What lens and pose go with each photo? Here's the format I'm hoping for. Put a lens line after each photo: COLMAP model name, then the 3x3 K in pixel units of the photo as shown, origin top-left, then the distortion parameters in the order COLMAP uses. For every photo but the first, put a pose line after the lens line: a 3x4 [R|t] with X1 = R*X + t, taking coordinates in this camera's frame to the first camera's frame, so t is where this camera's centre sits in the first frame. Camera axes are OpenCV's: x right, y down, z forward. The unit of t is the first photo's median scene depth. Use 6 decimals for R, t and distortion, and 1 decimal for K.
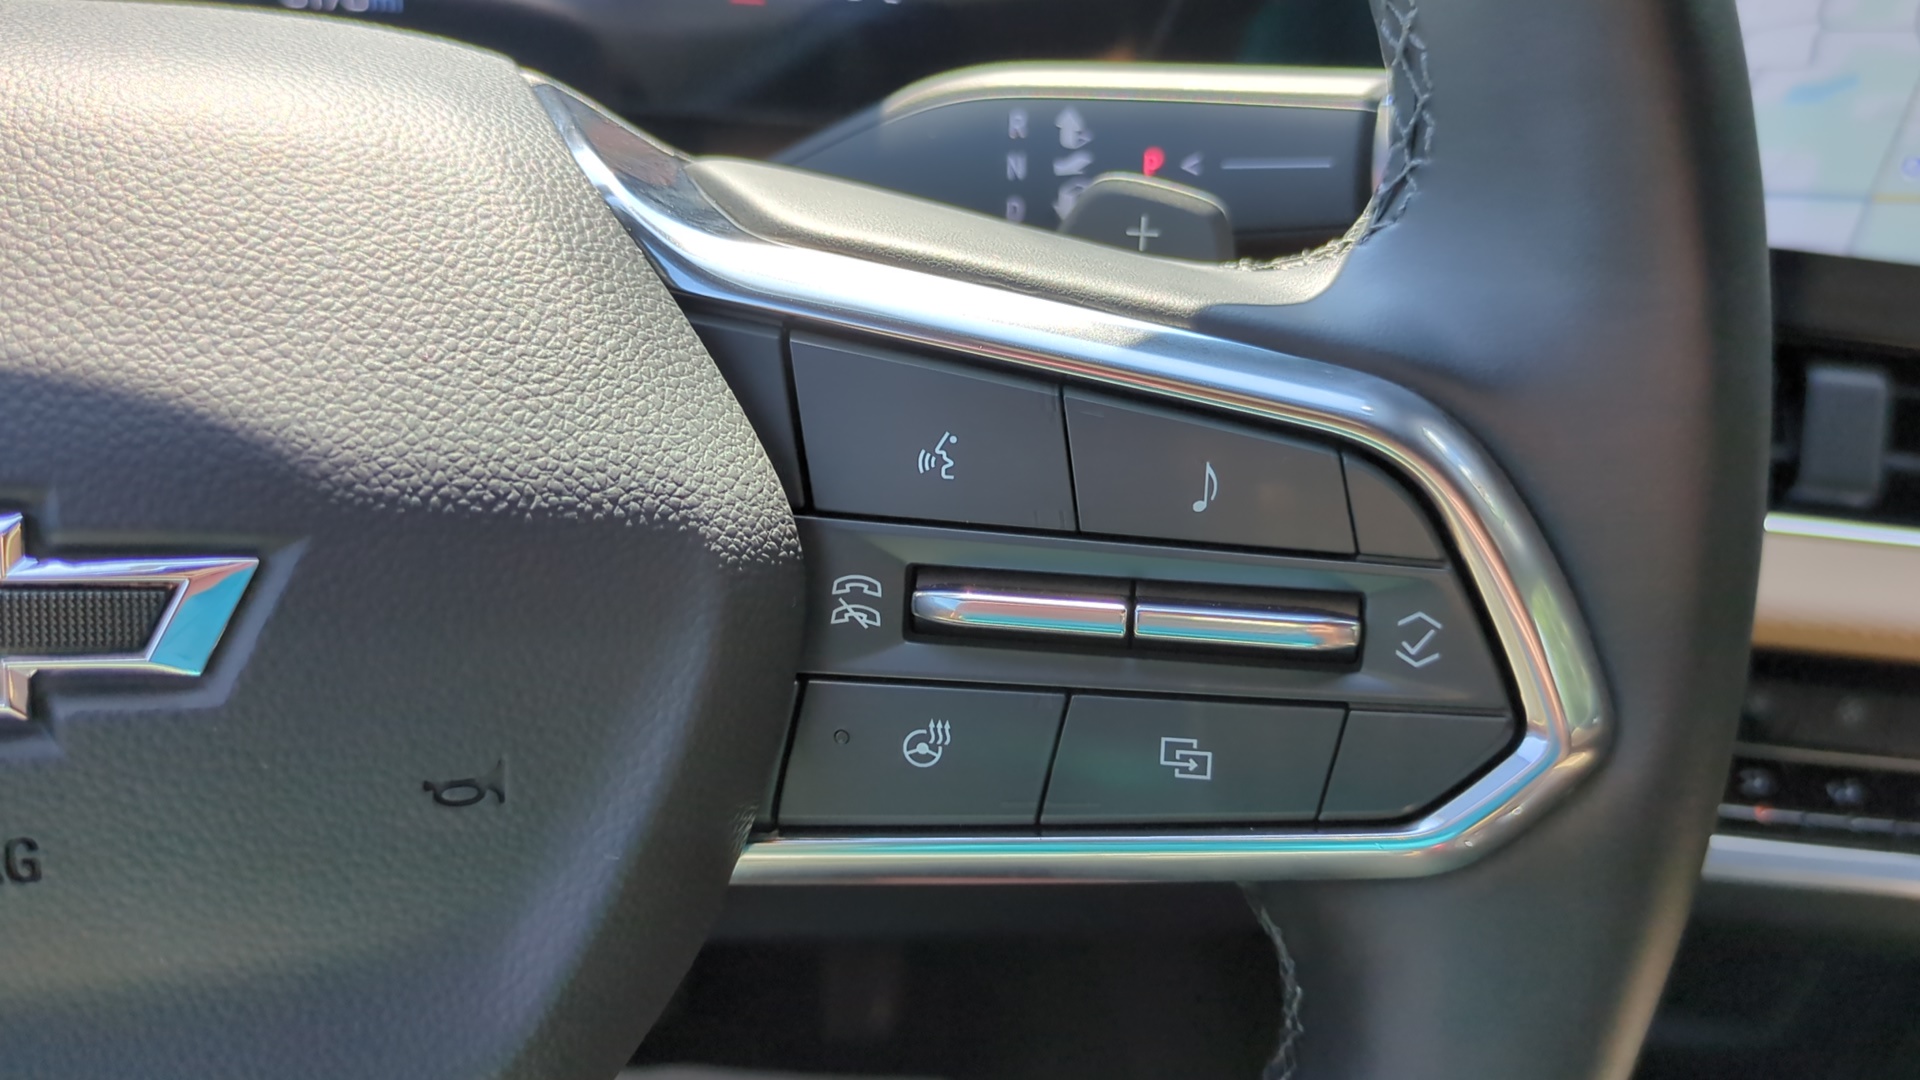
lens RADIAL K [[1703.9, 0, 960.0], [0, 1703.9, 540.0], [0, 0, 1]] dist [0.011650, -0.008999]
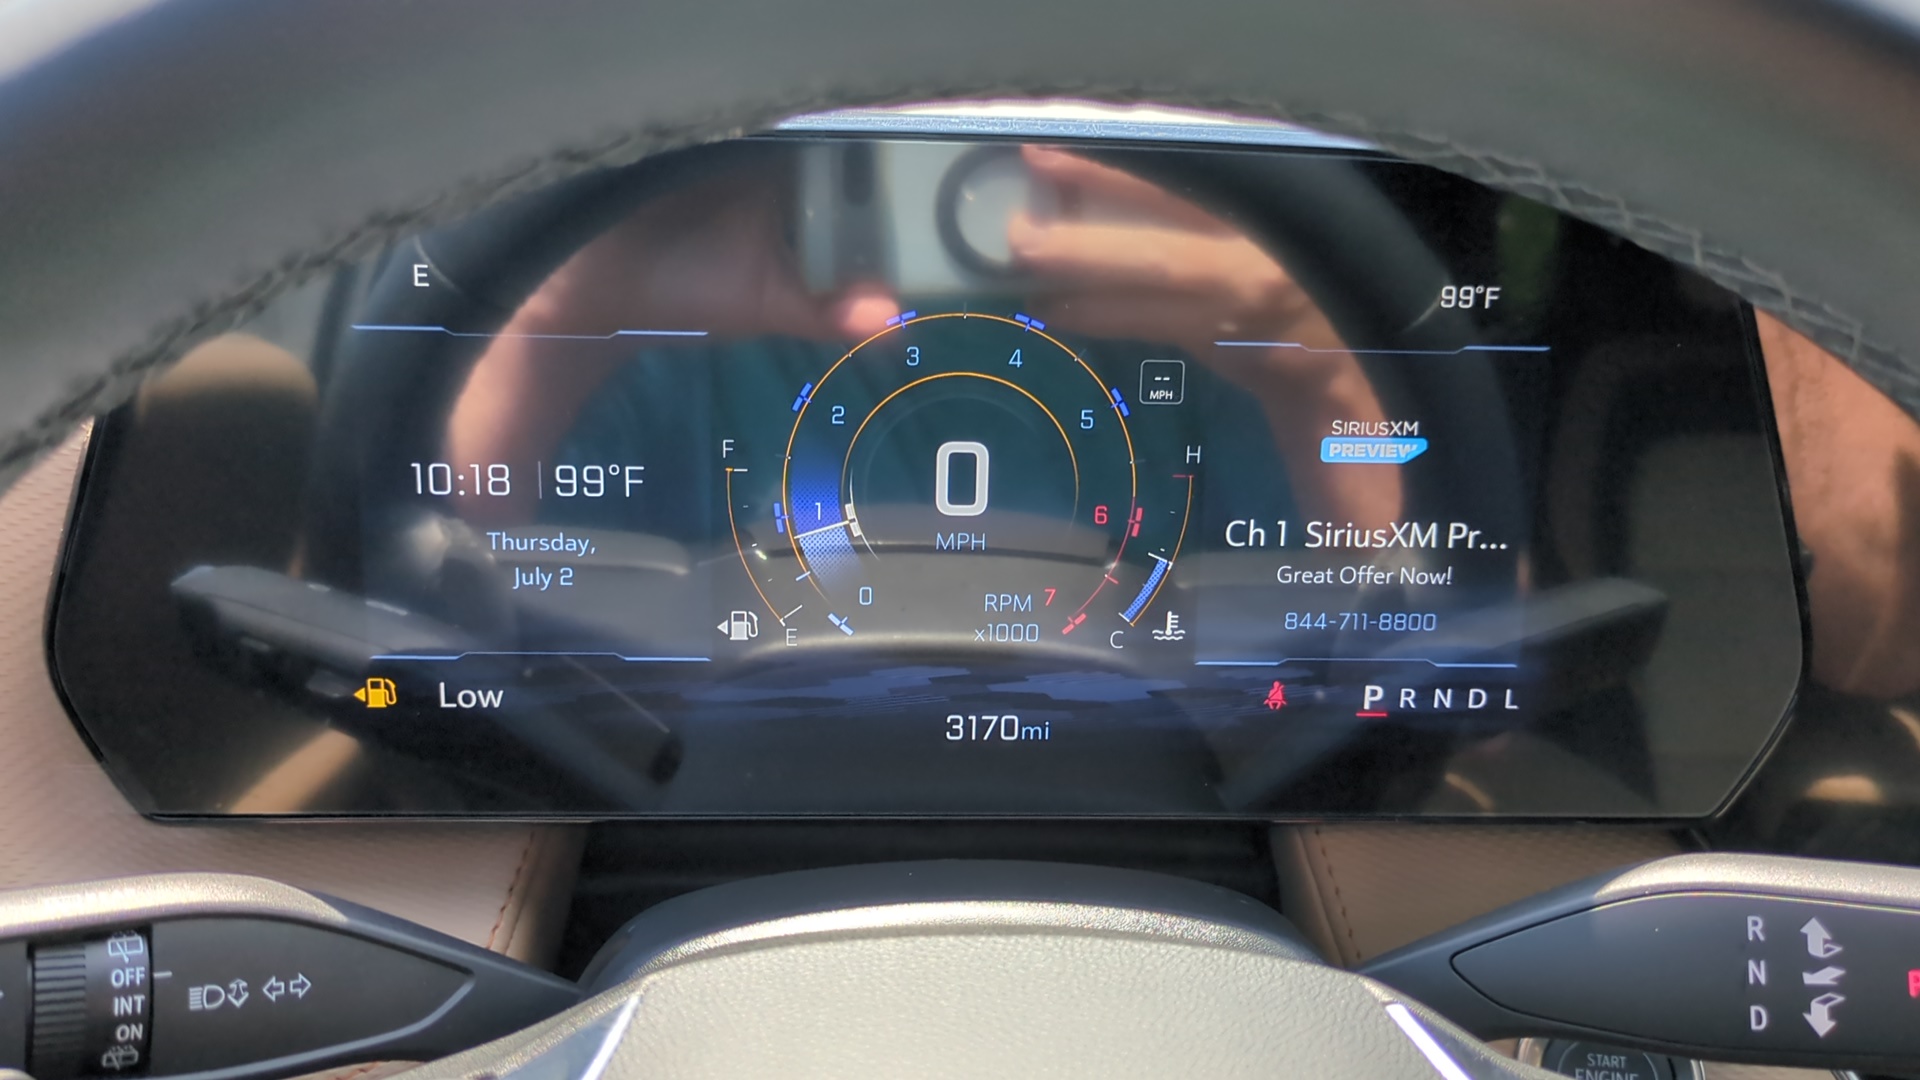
lens RADIAL K [[1703.9, 0, 960.0], [0, 1703.9, 540.0], [0, 0, 1]] dist [0.011650, -0.008999]
pose [[0.990307, -0.025258, -0.136580, -0.428252], [-0.001987, 0.980650, -0.195759, -0.410284], [0.138882, 0.194133, 0.971094, -0.104760]]
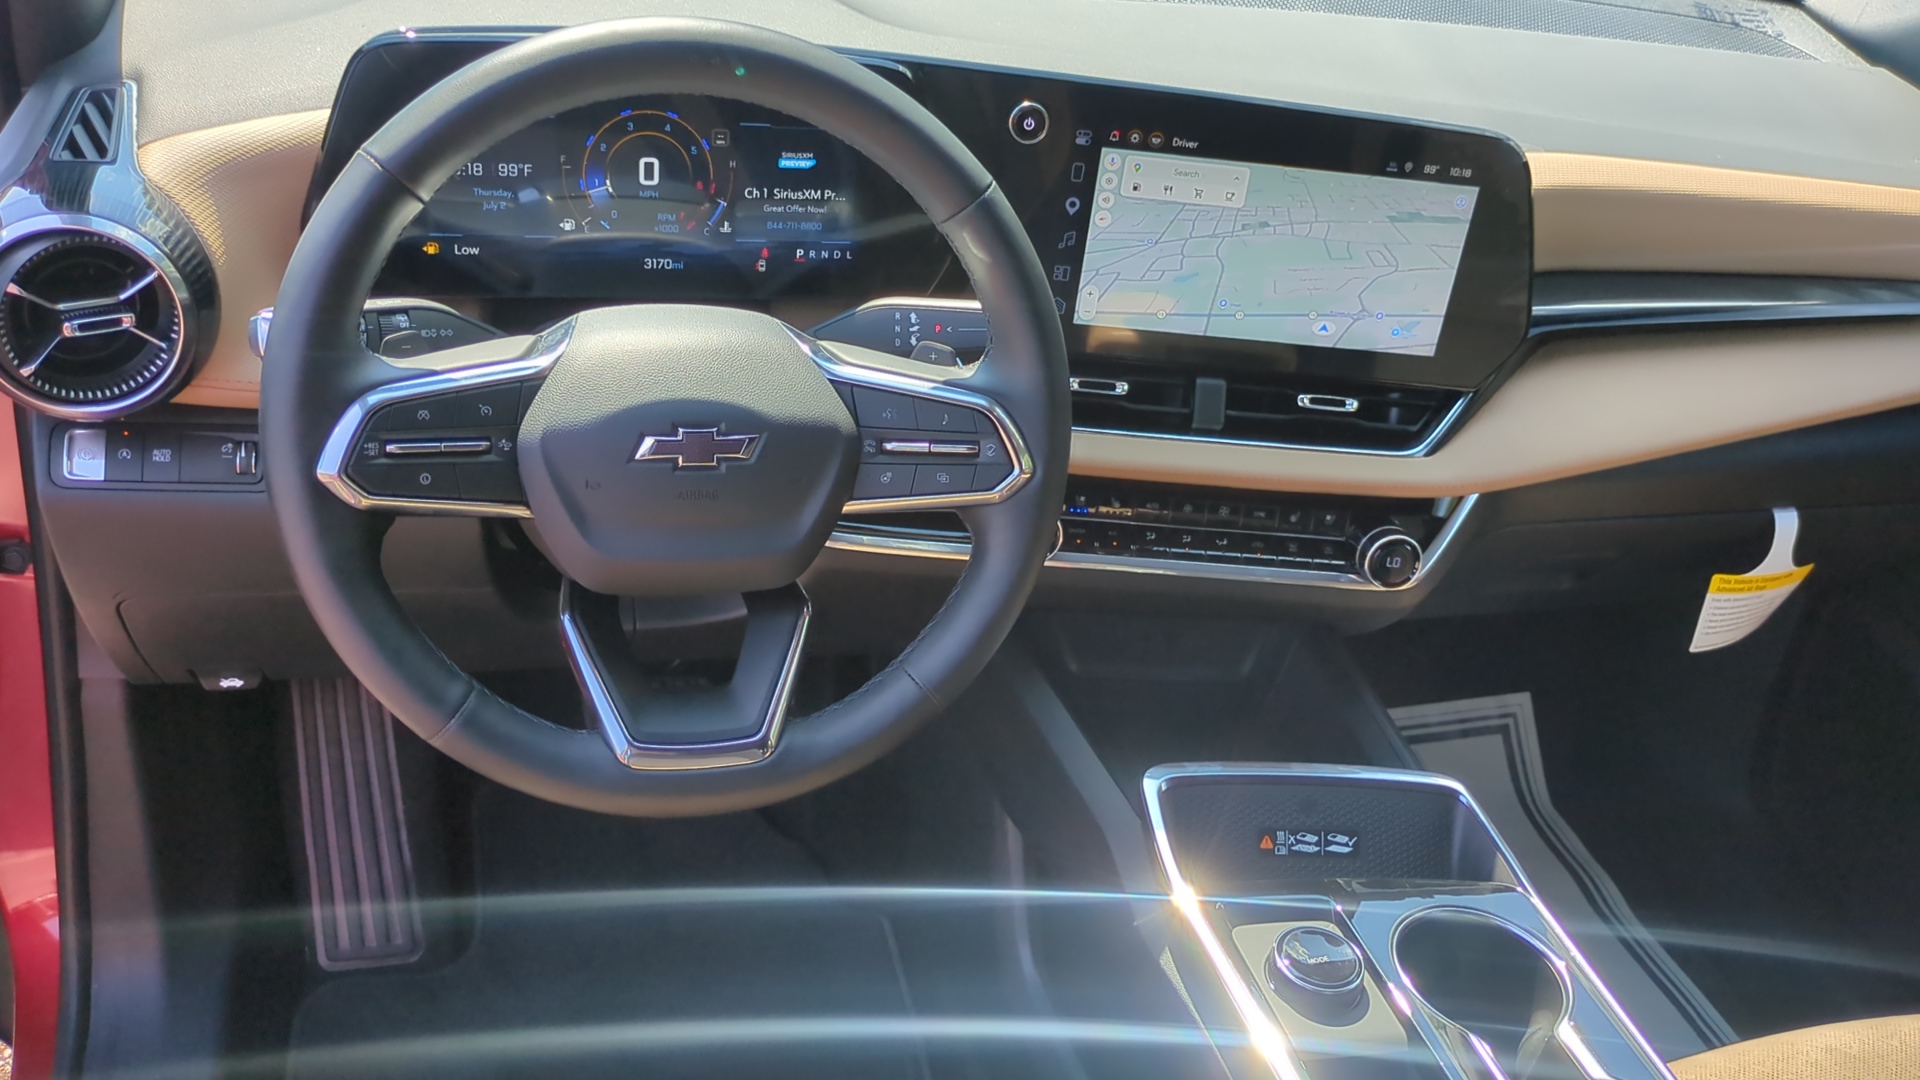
lens RADIAL K [[1653.4, 0, 960.0], [0, 1653.4, 540.0], [0, 0, 1]] dist [0.032983, -0.007053]
pose [[0.996087, -0.030128, 0.083085, -0.191995], [0.029132, 0.999489, 0.013179, 0.233915], [-0.083440, -0.010707, 0.996455, -3.388875]]
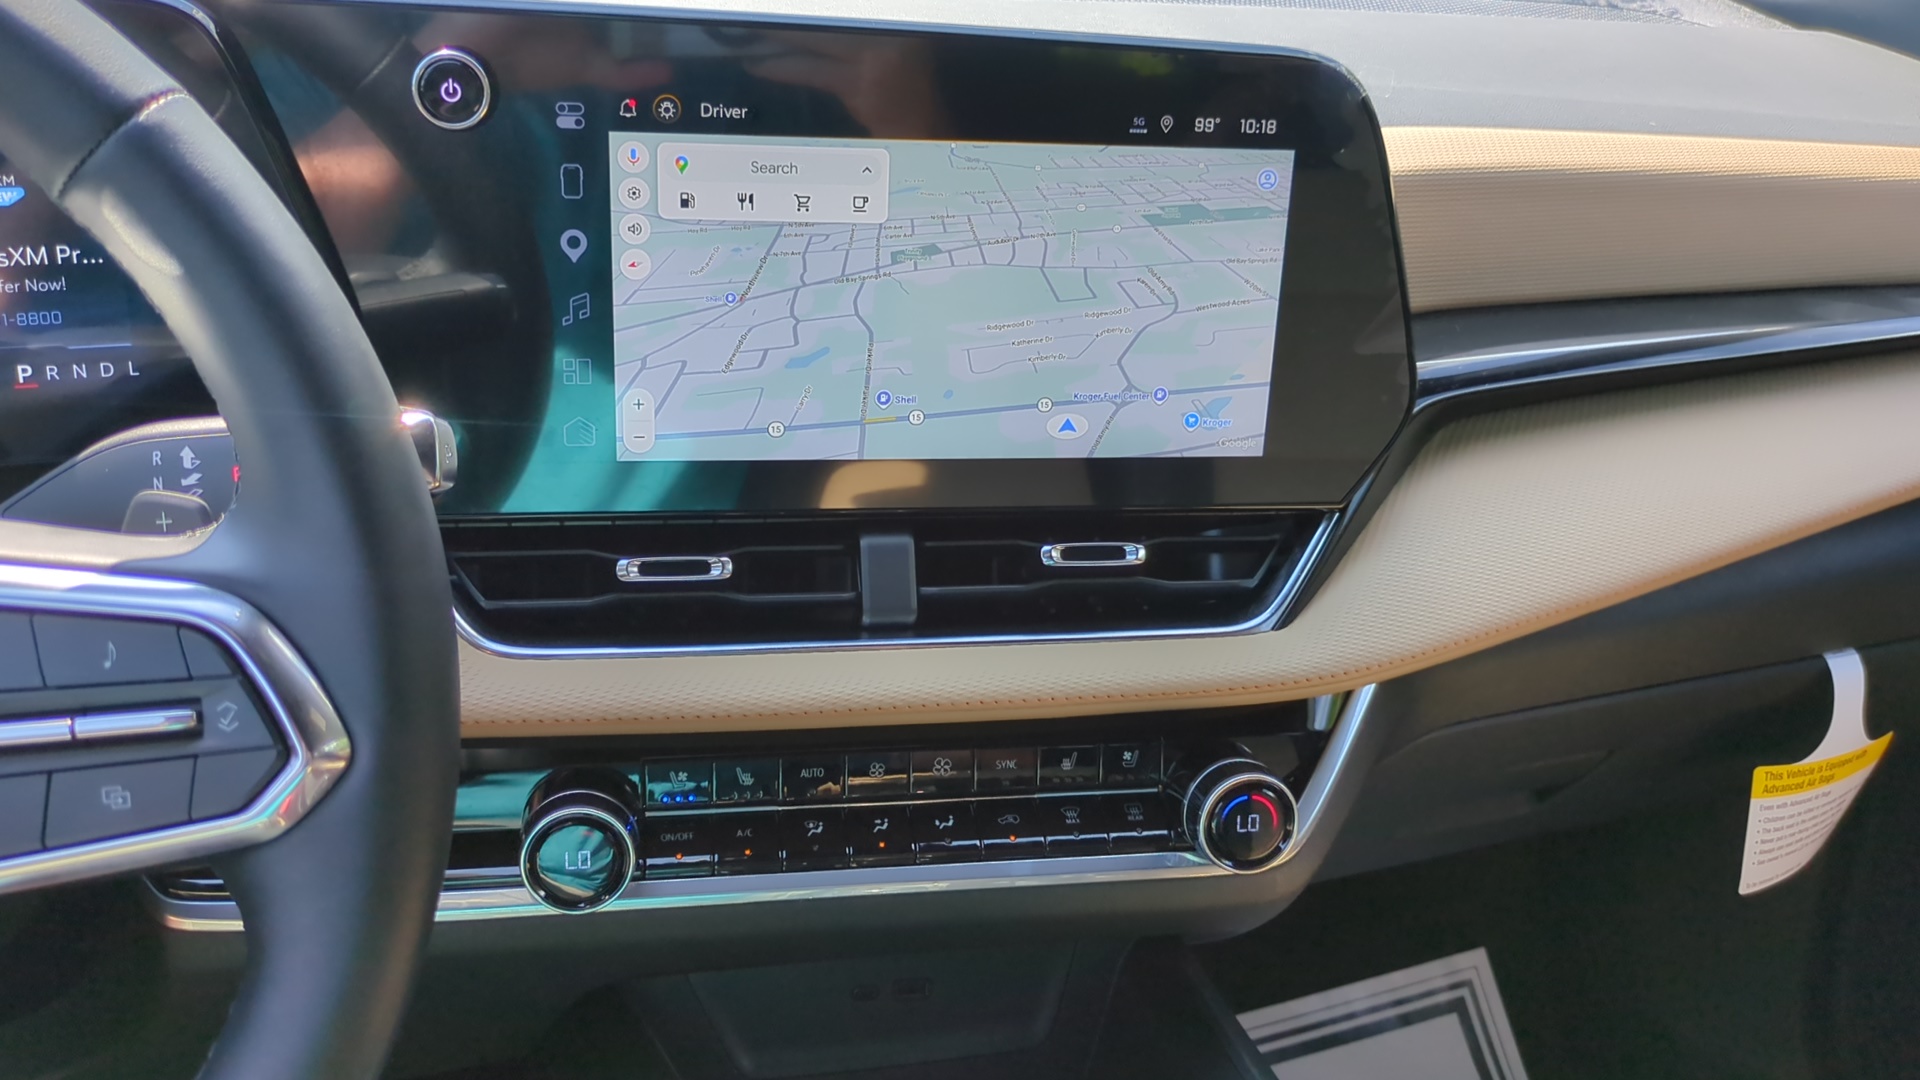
lens RADIAL K [[1703.9, 0, 960.0], [0, 1703.9, 540.0], [0, 0, 1]] dist [0.011650, -0.008999]
pose [[0.978207, -0.127438, 0.163925, 0.761262], [0.148422, 0.981264, -0.122845, 0.215372], [-0.145199, 0.144498, 0.978794, -1.025032]]
